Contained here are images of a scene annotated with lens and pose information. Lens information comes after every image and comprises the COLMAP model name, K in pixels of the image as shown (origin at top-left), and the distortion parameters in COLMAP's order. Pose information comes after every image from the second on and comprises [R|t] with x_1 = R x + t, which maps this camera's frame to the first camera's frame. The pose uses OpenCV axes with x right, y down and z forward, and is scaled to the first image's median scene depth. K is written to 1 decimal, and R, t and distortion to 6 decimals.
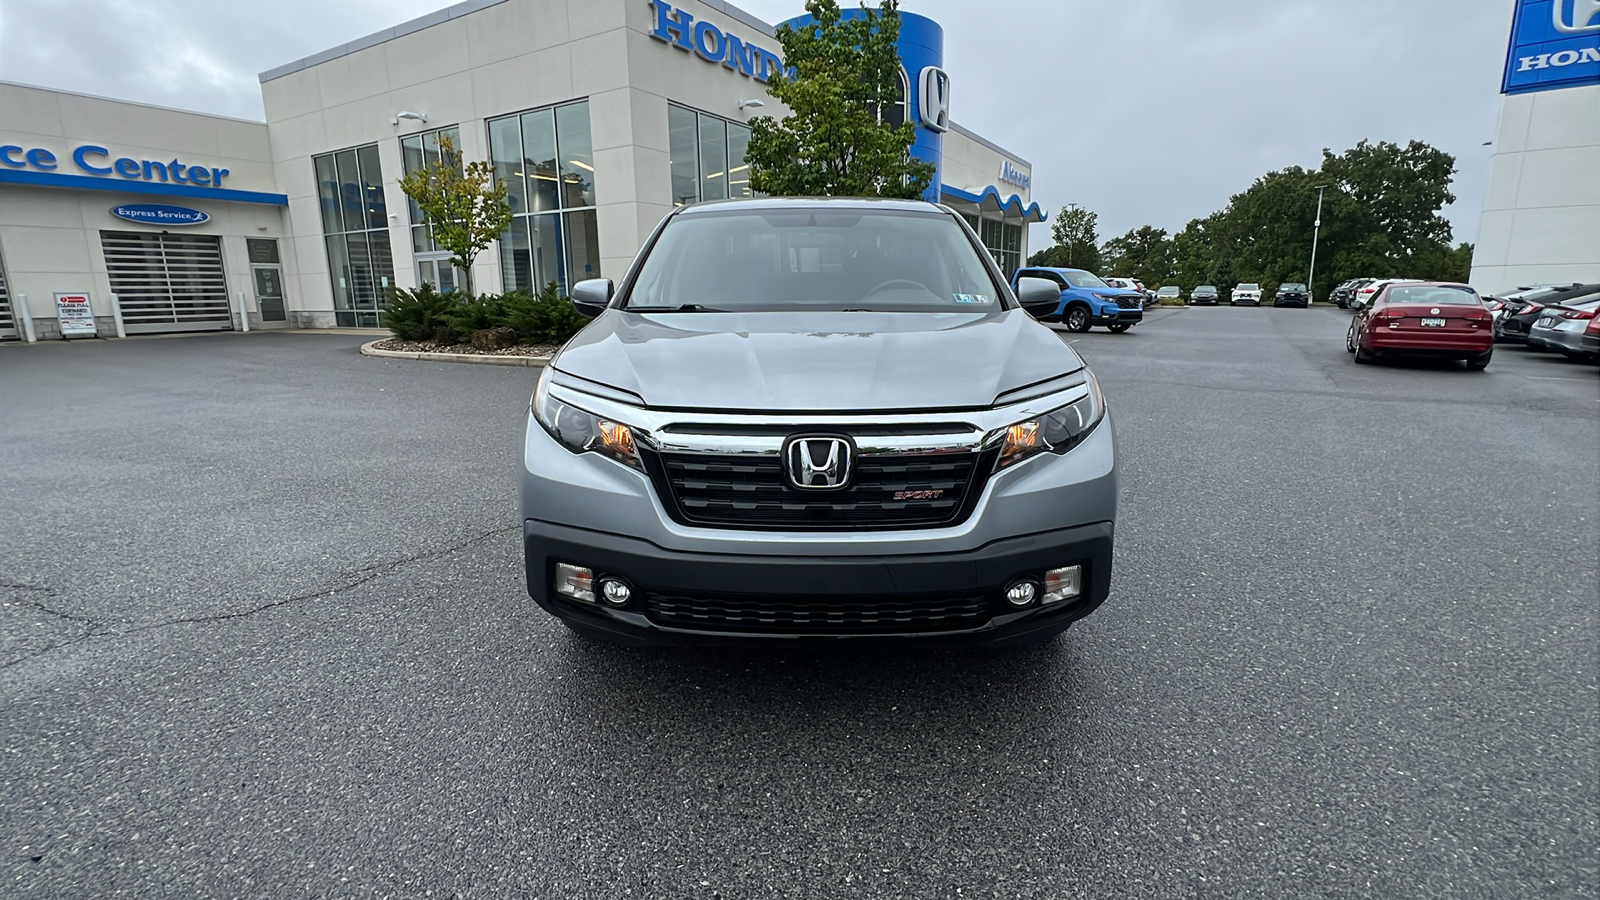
lens RADIAL K [[735.6, 0, 795.1], [0, 735.6, 449.9], [0, 0, 1]] dist [-0.003026, 0.001141]
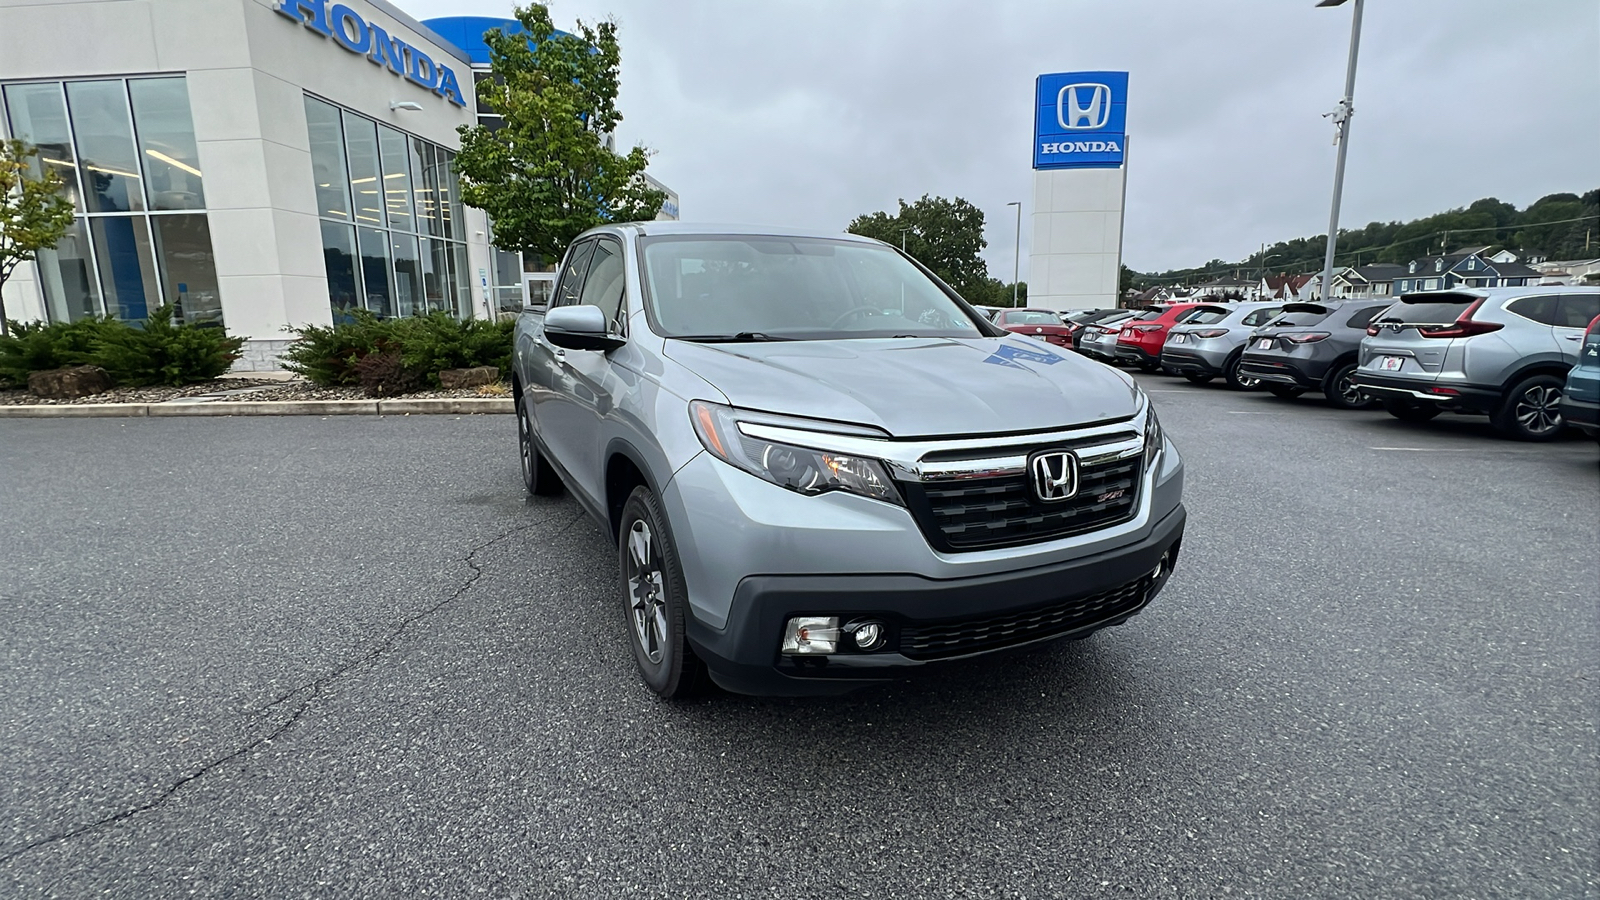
lens RADIAL K [[735.6, 0, 795.5], [0, 735.6, 448.9], [0, 0, 1]] dist [-0.003026, 0.001141]
pose [[0.887093, -0.084739, 0.453746, -0.085603], [0.099441, 0.995006, -0.008590, -0.005515], [-0.450753, 0.052741, 0.891089, 0.021445]]
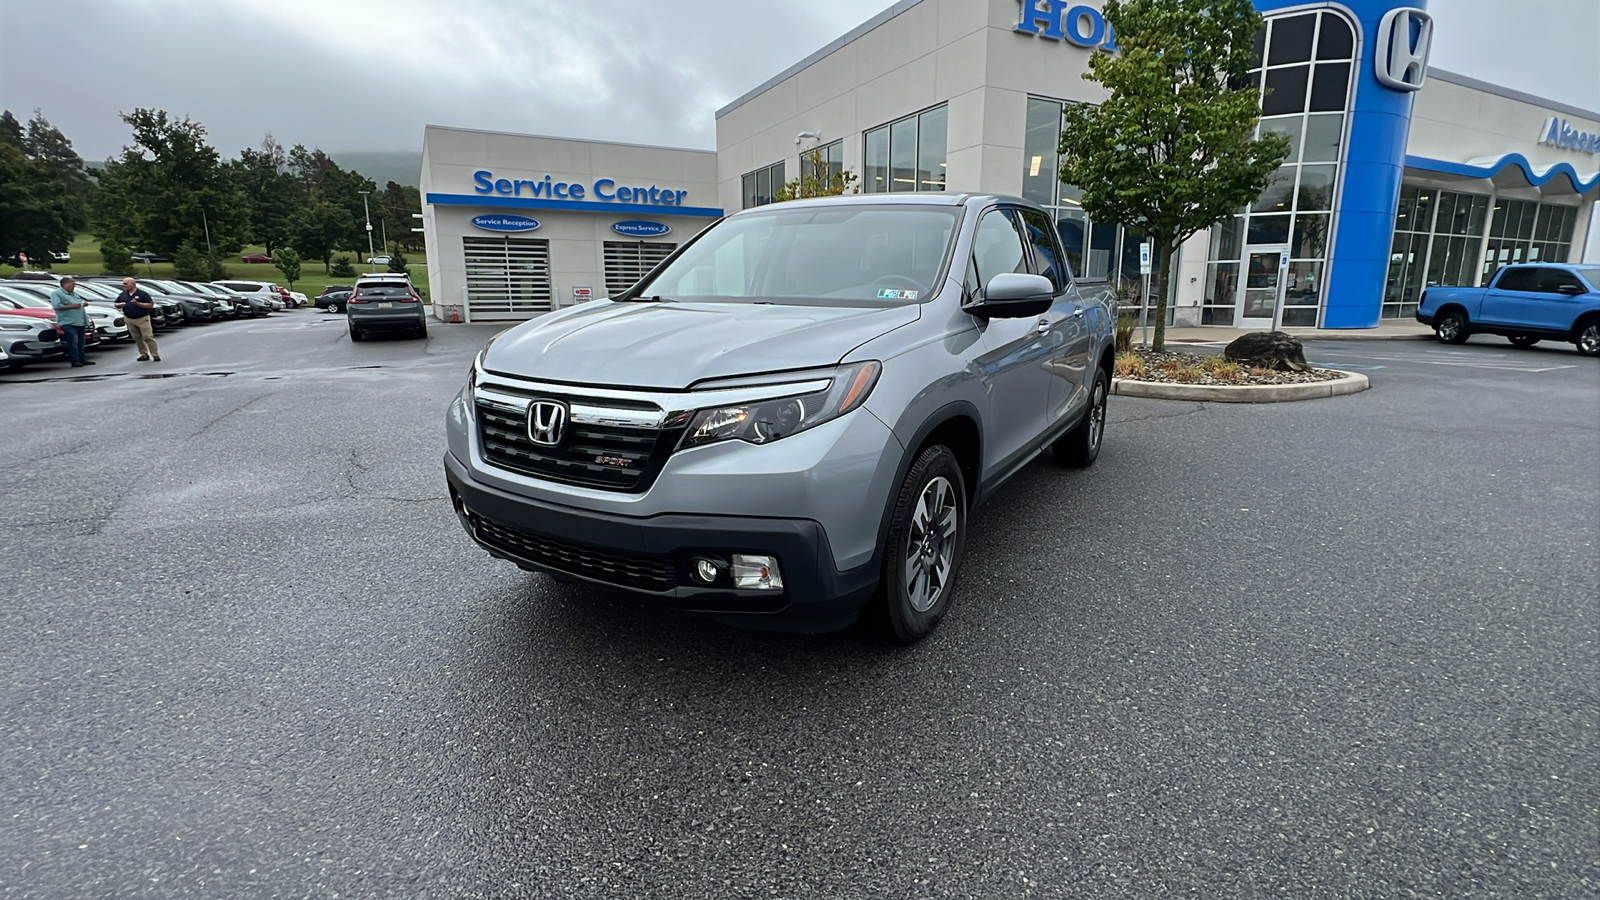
lens RADIAL K [[735.6, 0, 797.2], [0, 735.6, 453.2], [0, 0, 1]] dist [-0.003026, 0.001141]
pose [[0.855973, 0.121944, -0.502434, 0.107582], [-0.119779, 0.992121, 0.036732, -0.002983], [0.502955, 0.028740, 0.863835, 0.017109]]
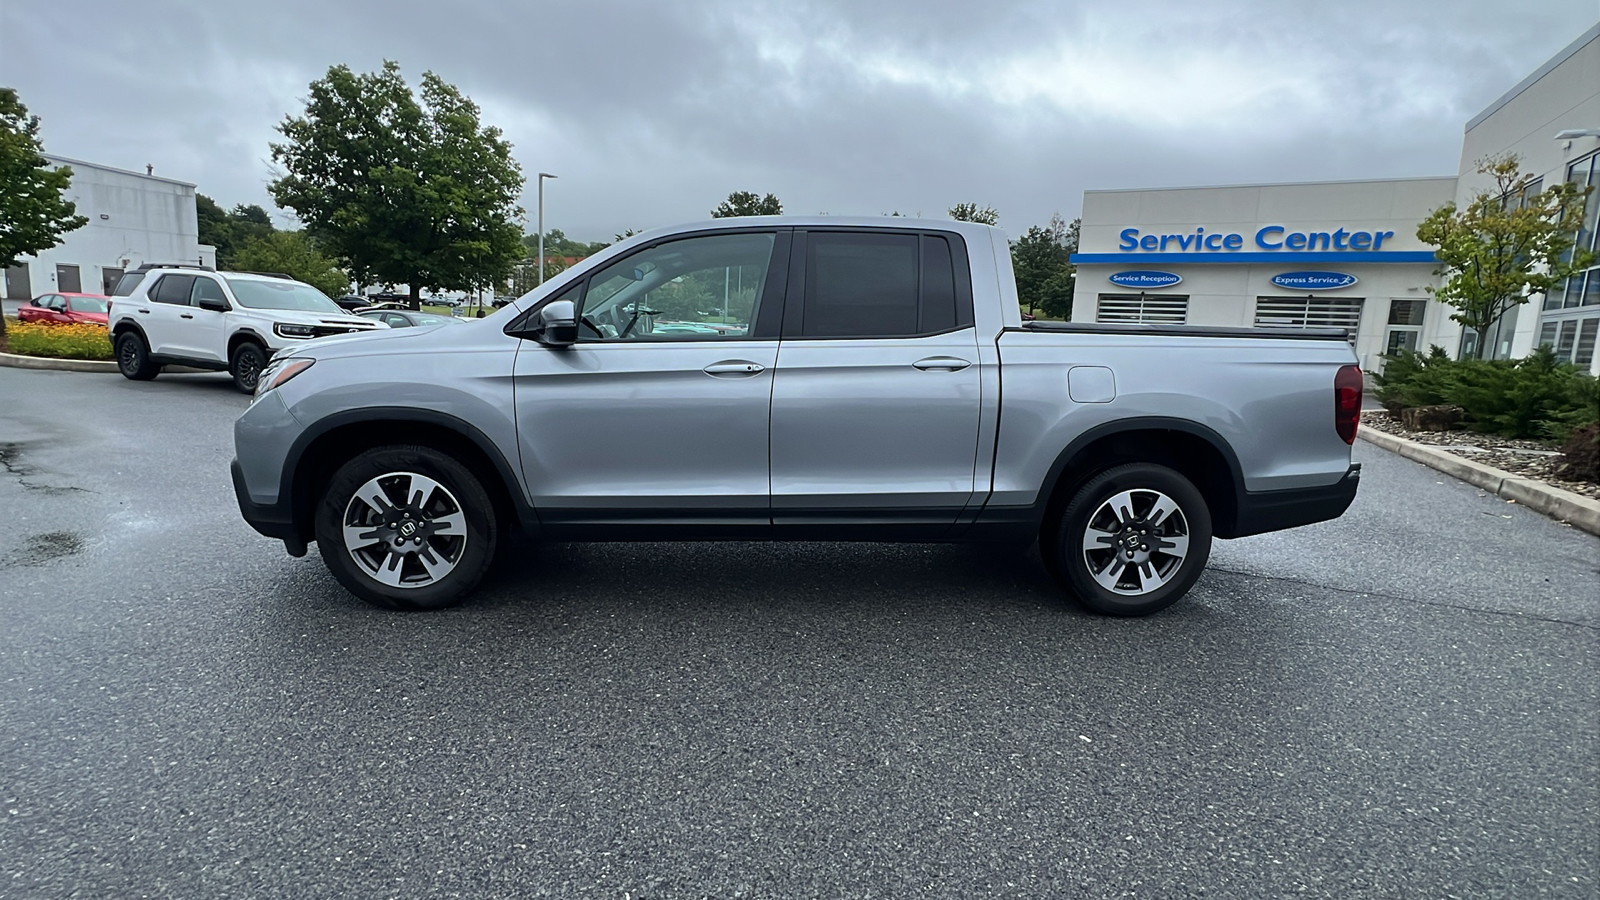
lens RADIAL K [[735.6, 0, 791.2], [0, 735.6, 449.5], [0, 0, 1]] dist [-0.003026, 0.001141]
pose [[0.080660, 0.170076, -0.982124, 0.231706], [-0.255425, 0.955959, 0.144568, -0.048817], [0.963458, 0.239198, 0.120550, 0.221900]]
